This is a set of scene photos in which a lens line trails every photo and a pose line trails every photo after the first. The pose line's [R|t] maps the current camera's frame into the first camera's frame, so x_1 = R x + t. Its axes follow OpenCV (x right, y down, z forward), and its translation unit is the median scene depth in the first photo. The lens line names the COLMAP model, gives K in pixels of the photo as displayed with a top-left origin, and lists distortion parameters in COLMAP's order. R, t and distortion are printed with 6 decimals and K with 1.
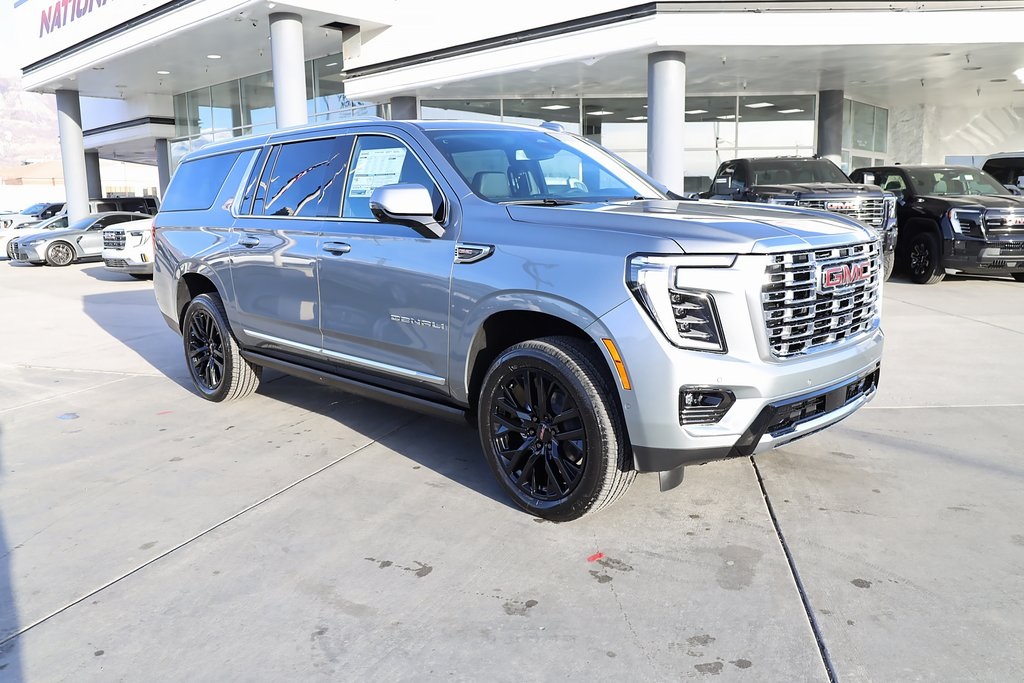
lens RADIAL K [[794.0, 0, 512.0], [0, 794.0, 341.5], [0, 0, 1]] dist [-0.013006, -0.005514]
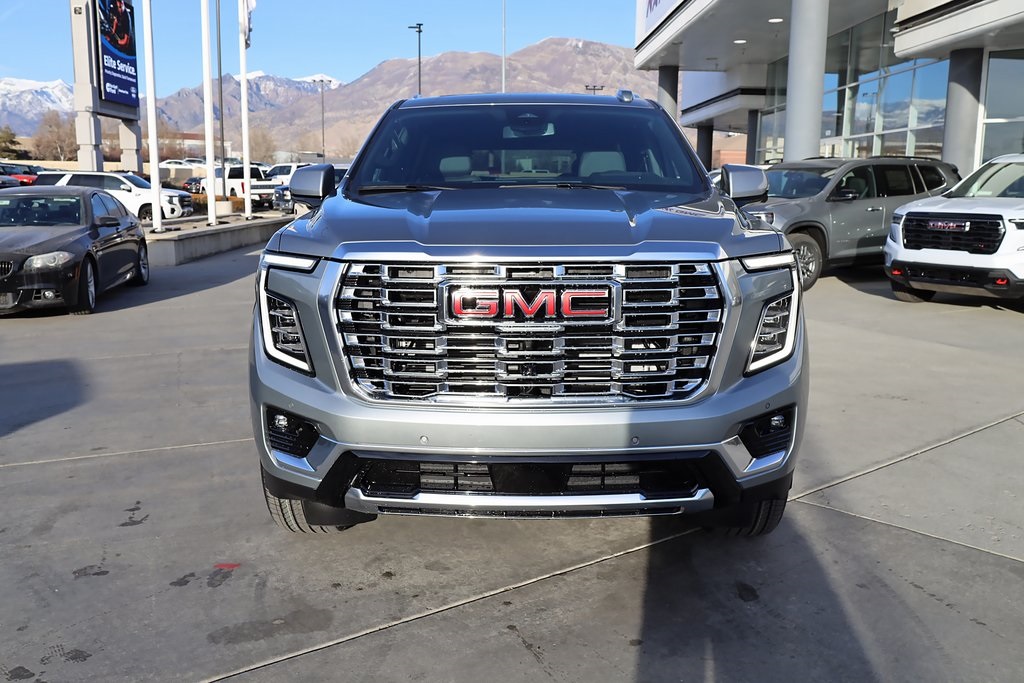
lens RADIAL K [[867.8, 0, 512.0], [0, 867.8, 341.5], [0, 0, 1]] dist [-0.009357, 0.002012]
pose [[0.705196, 0.150004, -0.692963, 0.911384], [-0.140362, 0.987556, 0.070933, -0.100338], [0.694980, 0.047244, 0.717475, 0.433752]]
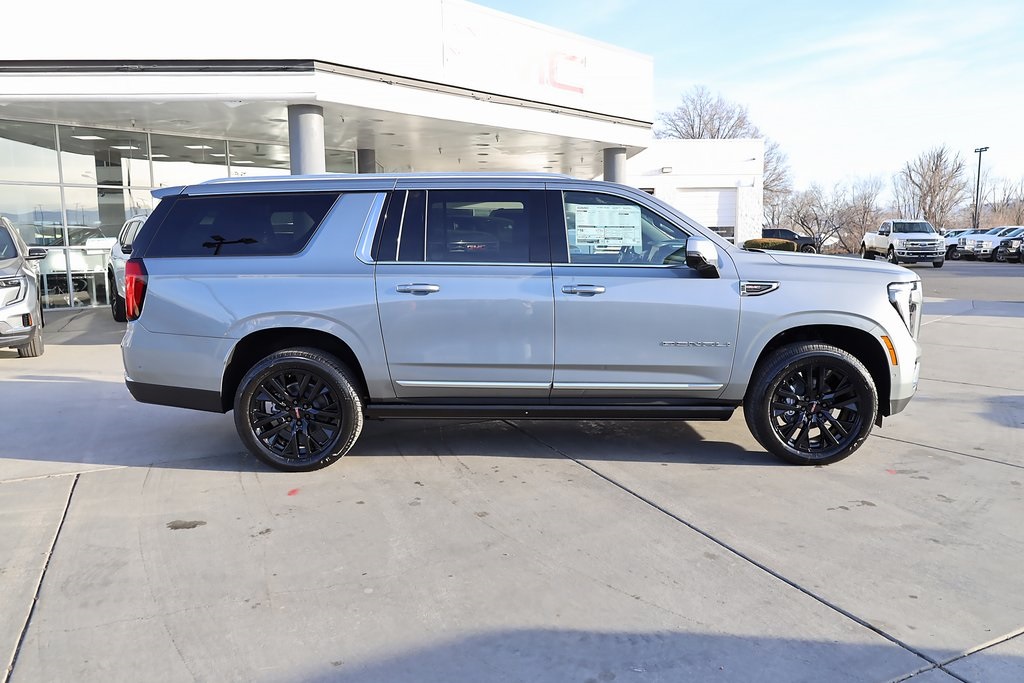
lens RADIAL K [[745.5, 0, 512.0], [0, 745.5, 341.5], [0, 0, 1]] dist [-0.004766, -0.001565]
pose [[0.700234, -0.087228, 0.708564, -1.325471], [0.114792, 0.993350, 0.008845, -0.082696], [-0.704624, 0.075144, 0.705591, 0.409736]]
